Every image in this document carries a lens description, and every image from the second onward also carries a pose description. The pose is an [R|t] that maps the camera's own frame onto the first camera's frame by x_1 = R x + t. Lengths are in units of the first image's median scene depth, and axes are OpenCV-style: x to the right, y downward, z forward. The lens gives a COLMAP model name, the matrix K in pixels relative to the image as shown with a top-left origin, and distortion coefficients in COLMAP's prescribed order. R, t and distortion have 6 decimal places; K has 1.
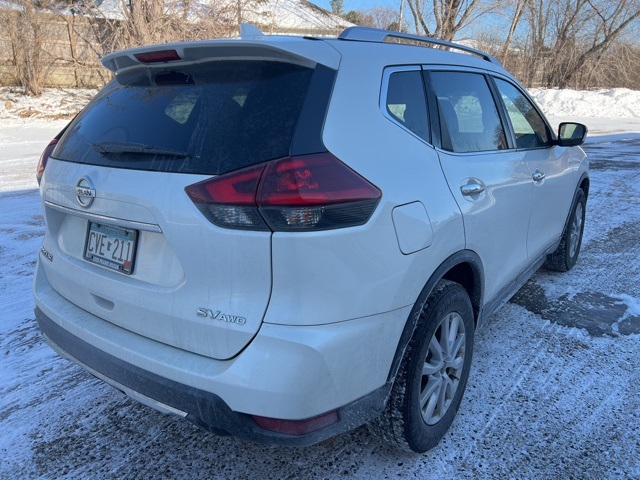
lens RADIAL K [[481.1, 0, 319.6], [0, 481.1, 238.4], [0, 0, 1]] dist [0.063675, -0.068412]
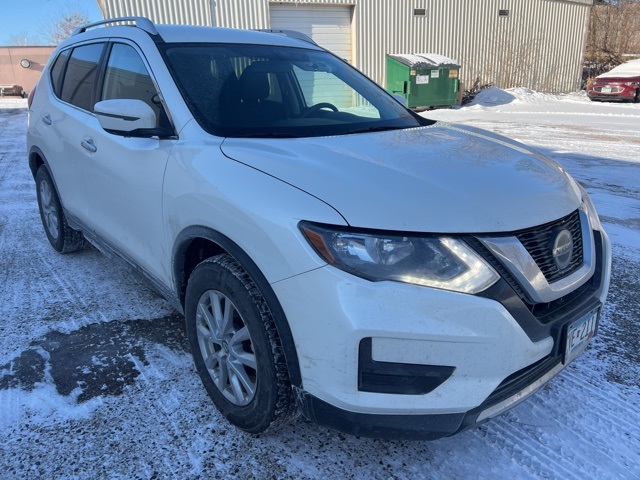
lens RADIAL K [[481.1, 0, 323.3], [0, 481.1, 231.9], [0, 0, 1]] dist [0.063675, -0.068412]
pose [[-0.207096, 0.311445, -0.927423, 1.795298], [-0.268078, 0.893625, 0.359957, -0.615352], [0.940875, 0.323167, -0.101574, 2.183804]]
